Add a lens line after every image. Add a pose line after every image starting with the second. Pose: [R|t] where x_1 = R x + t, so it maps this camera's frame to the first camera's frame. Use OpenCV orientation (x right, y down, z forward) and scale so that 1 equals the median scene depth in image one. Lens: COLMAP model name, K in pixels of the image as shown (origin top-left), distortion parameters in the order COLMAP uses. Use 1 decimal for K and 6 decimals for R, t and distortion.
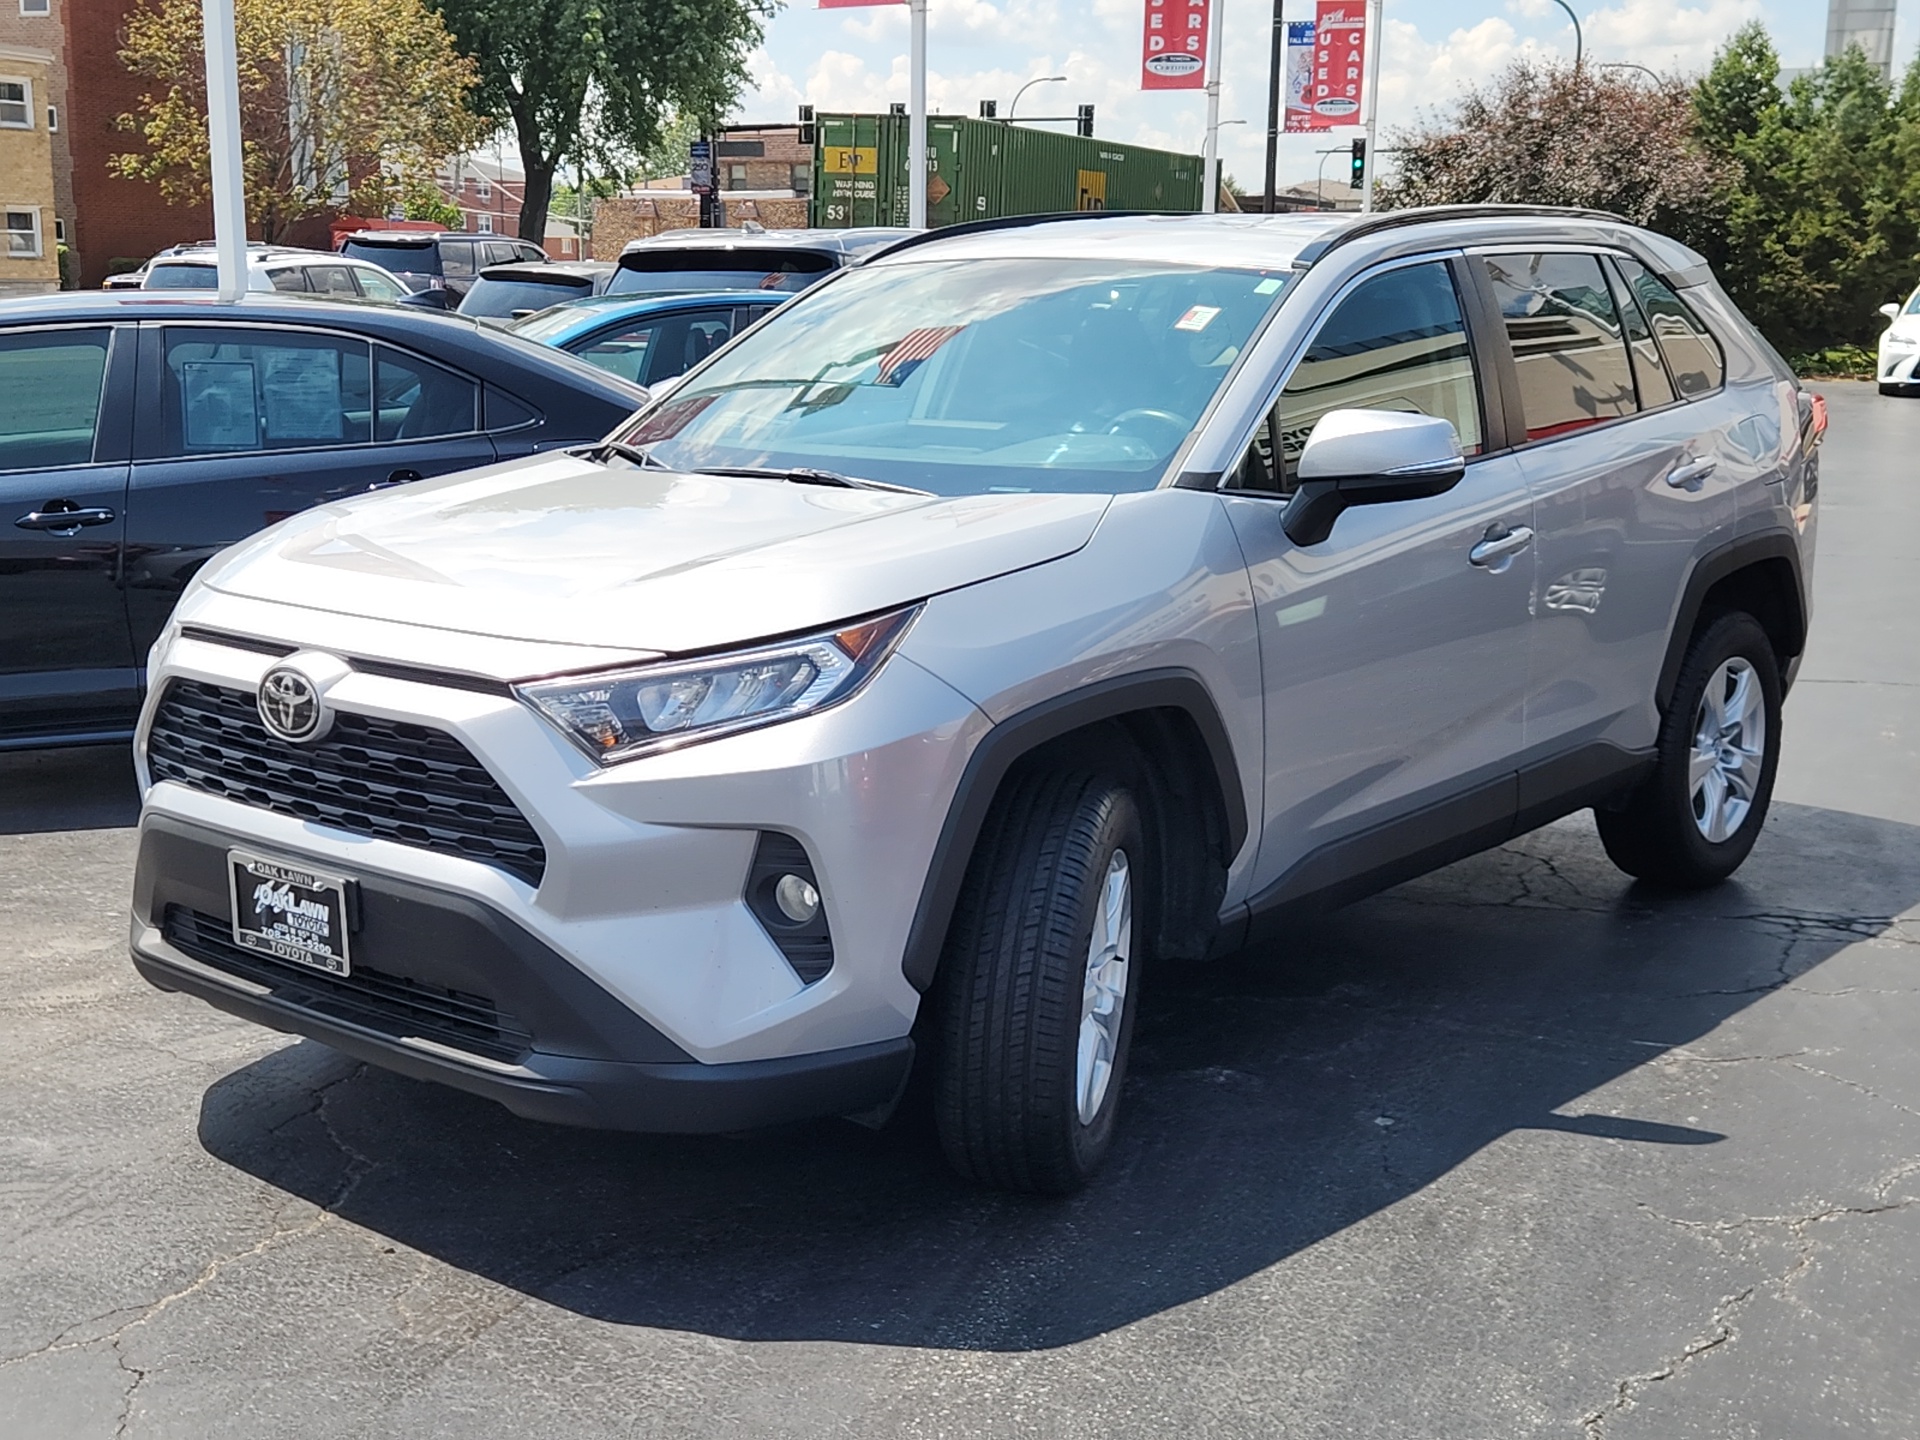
lens RADIAL K [[2309.2, 0, 960.0], [0, 2309.2, 720.0], [0, 0, 1]] dist [0.067157, -0.003957]
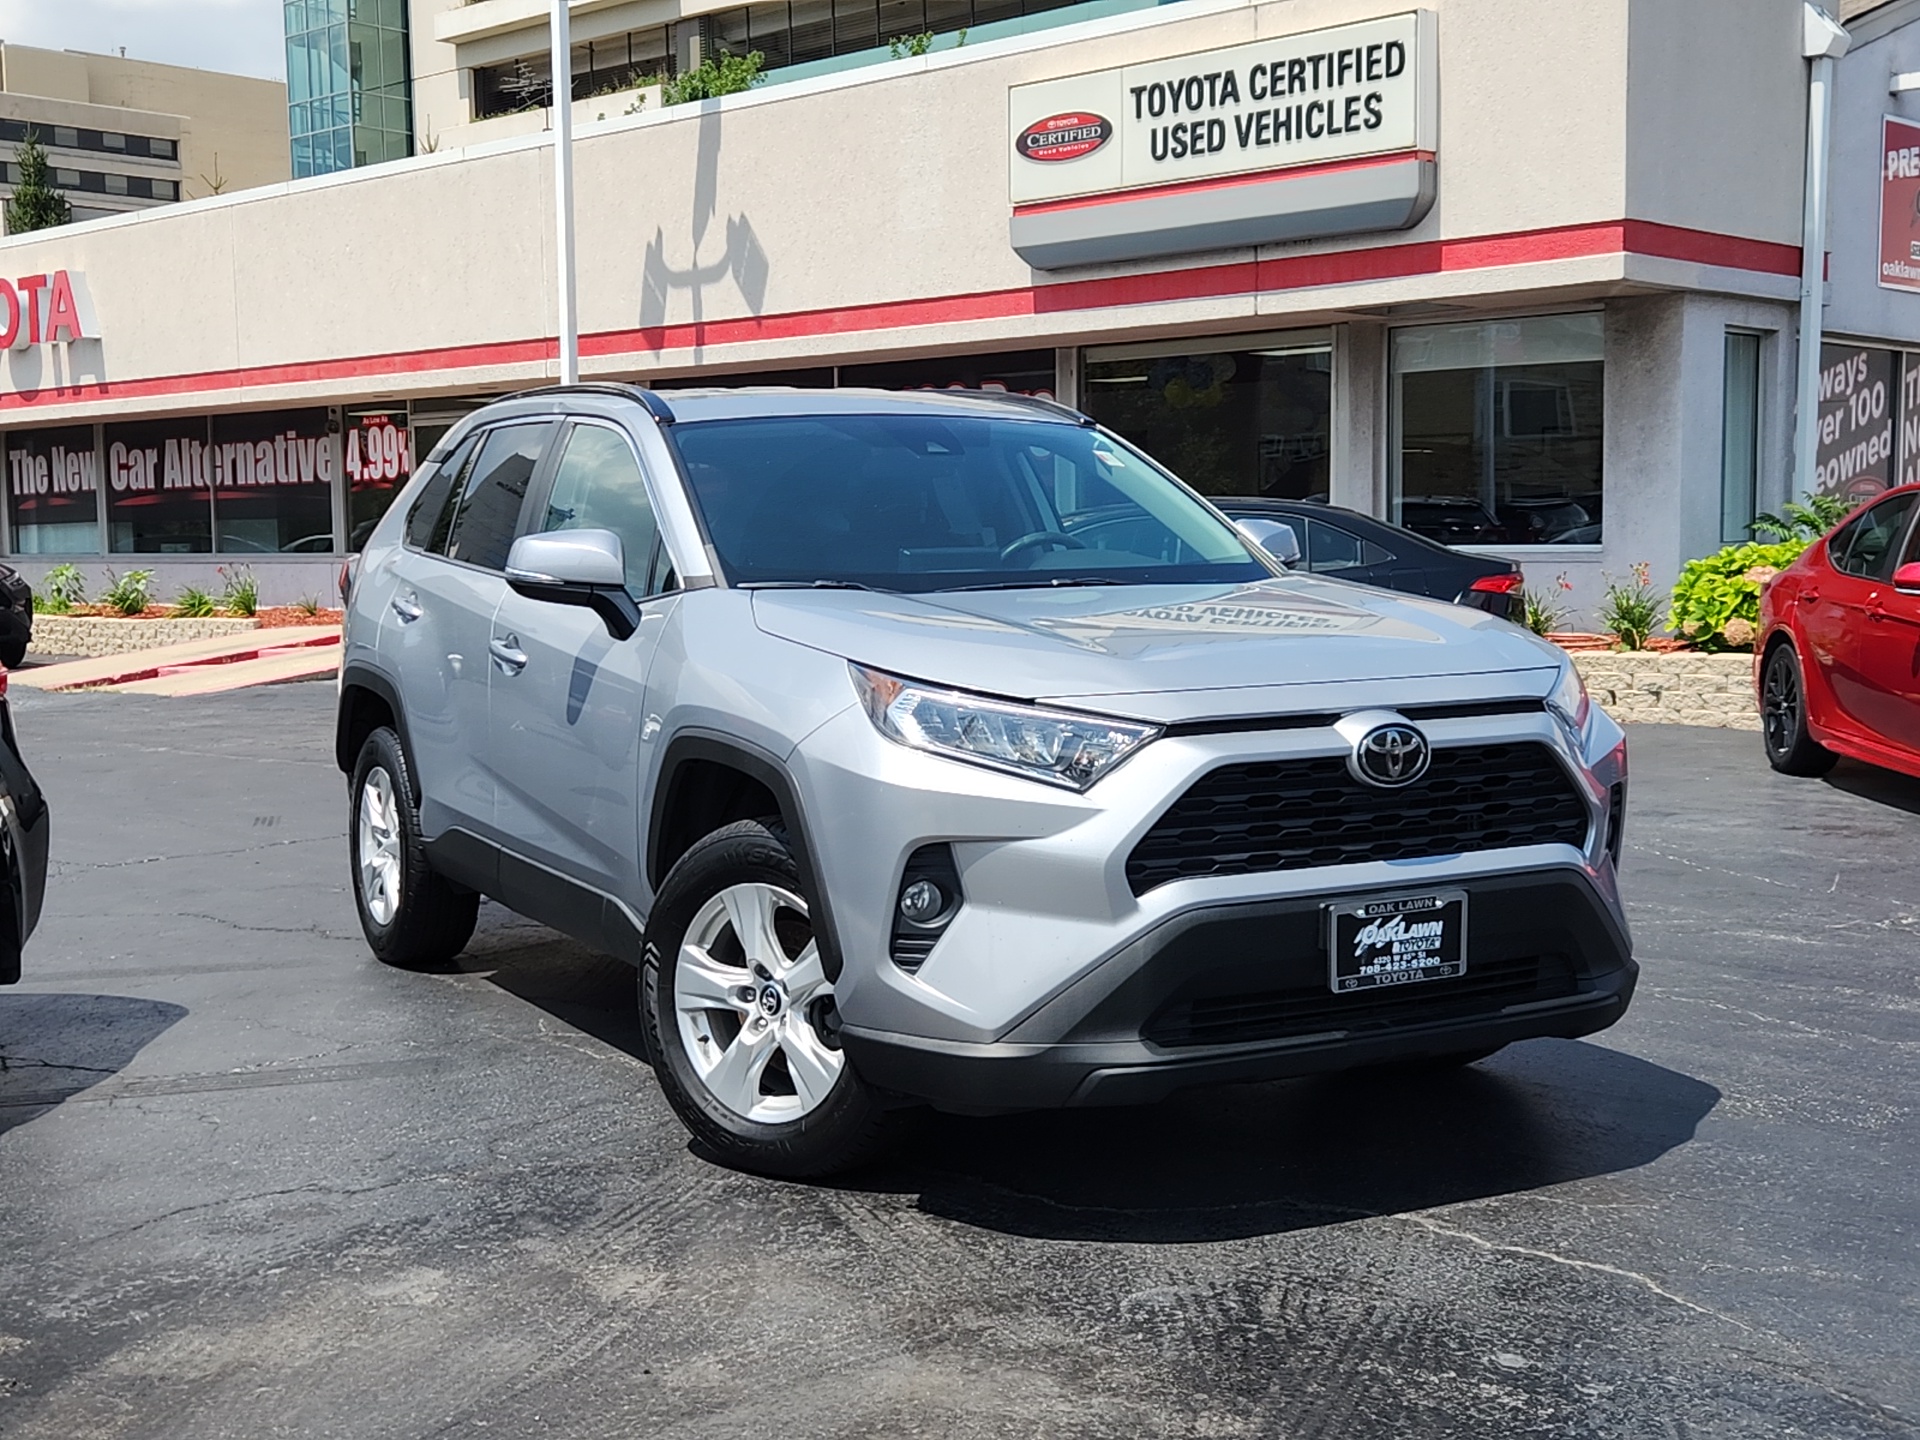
lens RADIAL K [[2309.2, 0, 960.0], [0, 2309.2, 720.0], [0, 0, 1]] dist [0.067157, -0.003957]
pose [[0.375618, -0.090390, 0.922356, -1.214707], [0.194738, 0.980711, 0.016804, -0.072448], [-0.906084, 0.173306, 0.385975, 0.640369]]
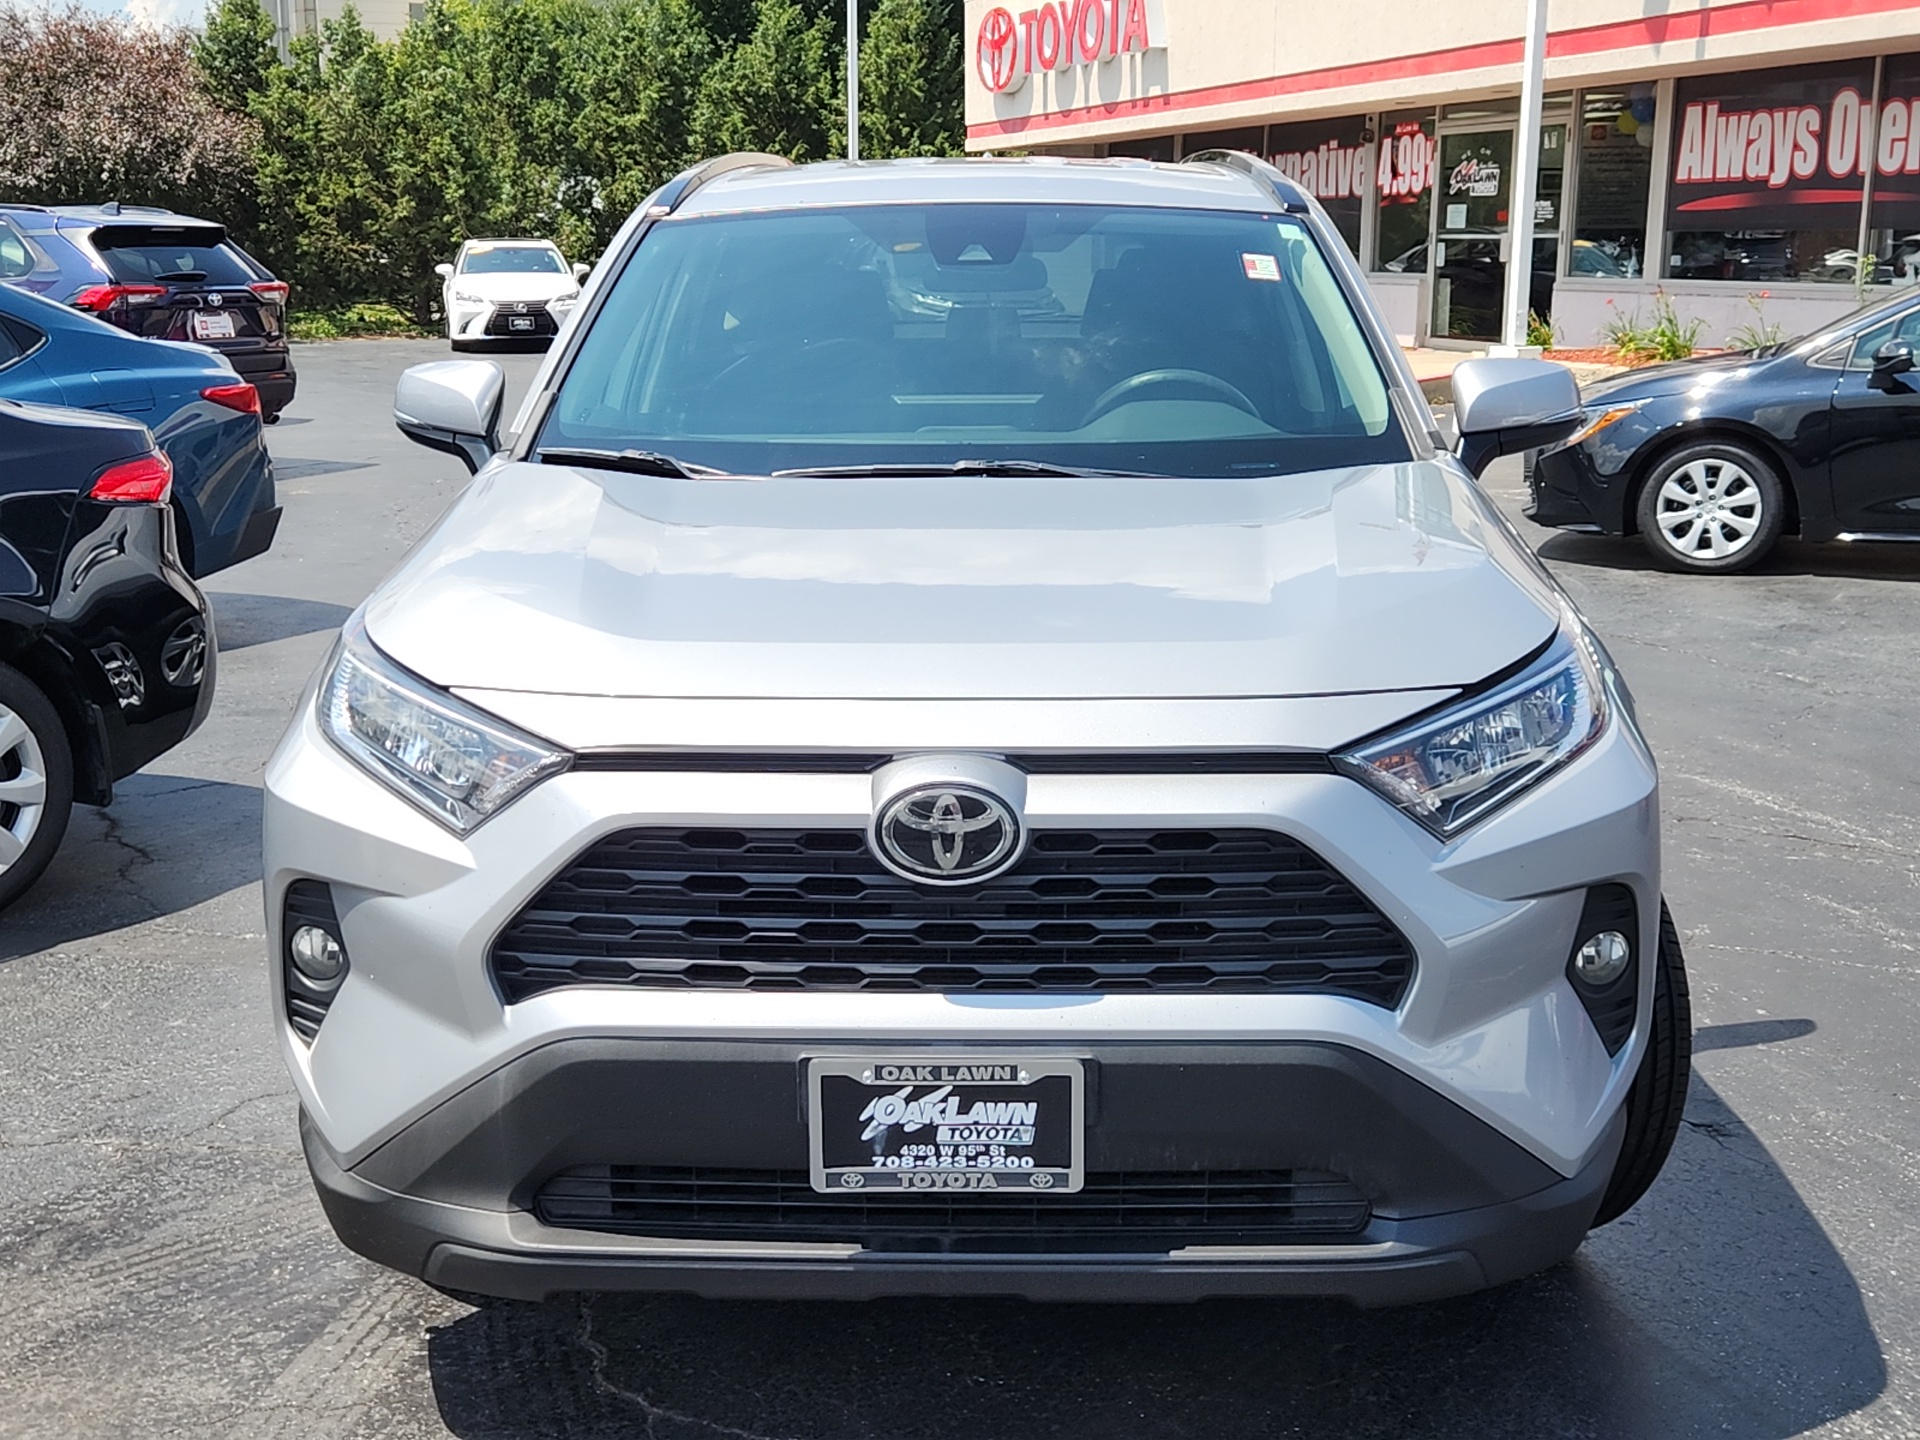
lens RADIAL K [[2309.2, 0, 960.0], [0, 2309.2, 720.0], [0, 0, 1]] dist [0.067157, -0.003957]
pose [[0.789115, -0.136383, 0.598913, -0.598674], [0.126967, 0.990198, 0.058197, -0.069417], [-0.600980, 0.030118, 0.798697, 0.373189]]
